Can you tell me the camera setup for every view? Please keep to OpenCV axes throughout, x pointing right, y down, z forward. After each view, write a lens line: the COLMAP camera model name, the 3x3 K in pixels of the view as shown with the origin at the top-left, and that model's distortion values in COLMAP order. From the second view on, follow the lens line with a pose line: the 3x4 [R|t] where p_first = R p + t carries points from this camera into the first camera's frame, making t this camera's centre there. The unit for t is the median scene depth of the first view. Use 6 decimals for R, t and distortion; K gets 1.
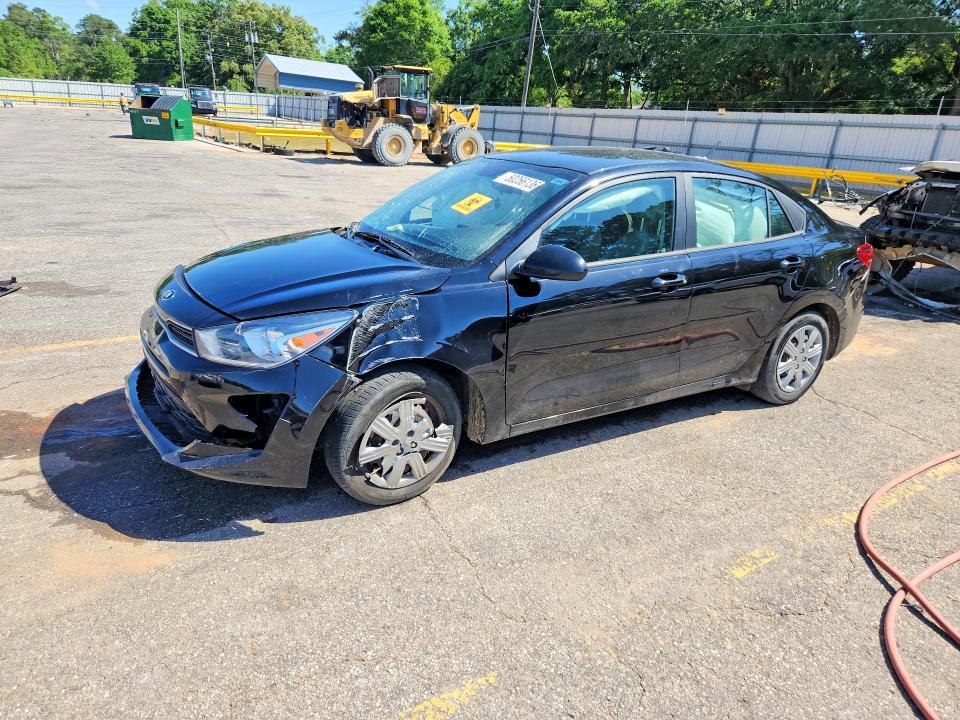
lens RADIAL K [[708.9, 0, 480.0], [0, 708.9, 360.0], [0, 0, 1]] dist [0.100195, -0.099684]
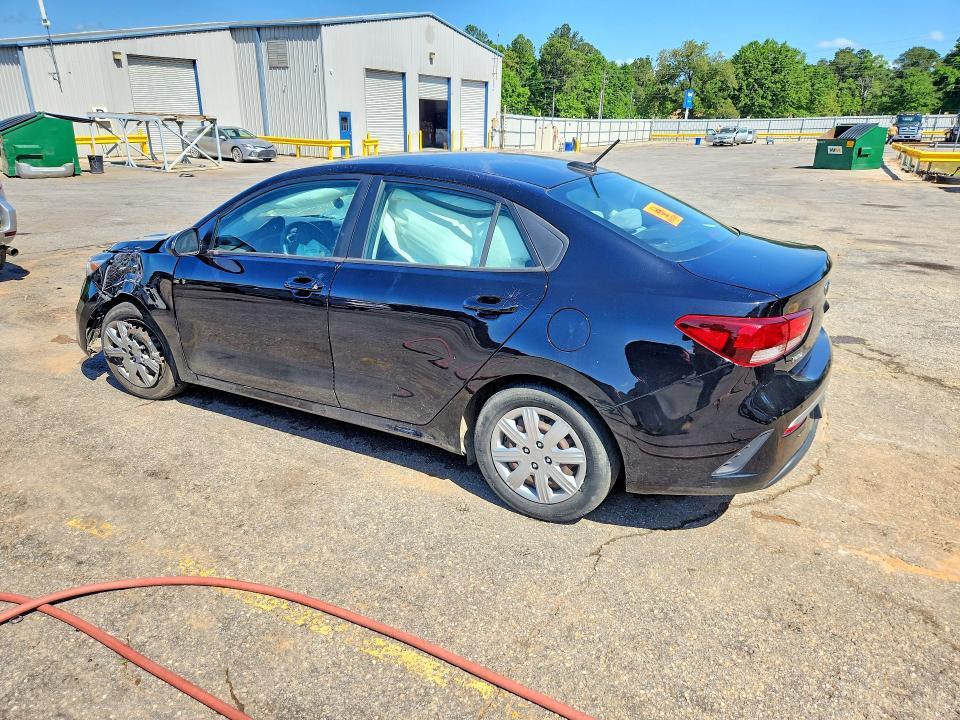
lens RADIAL K [[708.9, 0, 480.0], [0, 708.9, 360.0], [0, 0, 1]] dist [0.100195, -0.099684]
pose [[0.423908, 0.221733, -0.878144, 0.728075], [-0.264662, 0.957576, 0.114029, -0.109658], [0.866173, 0.184074, 0.464609, 0.464561]]
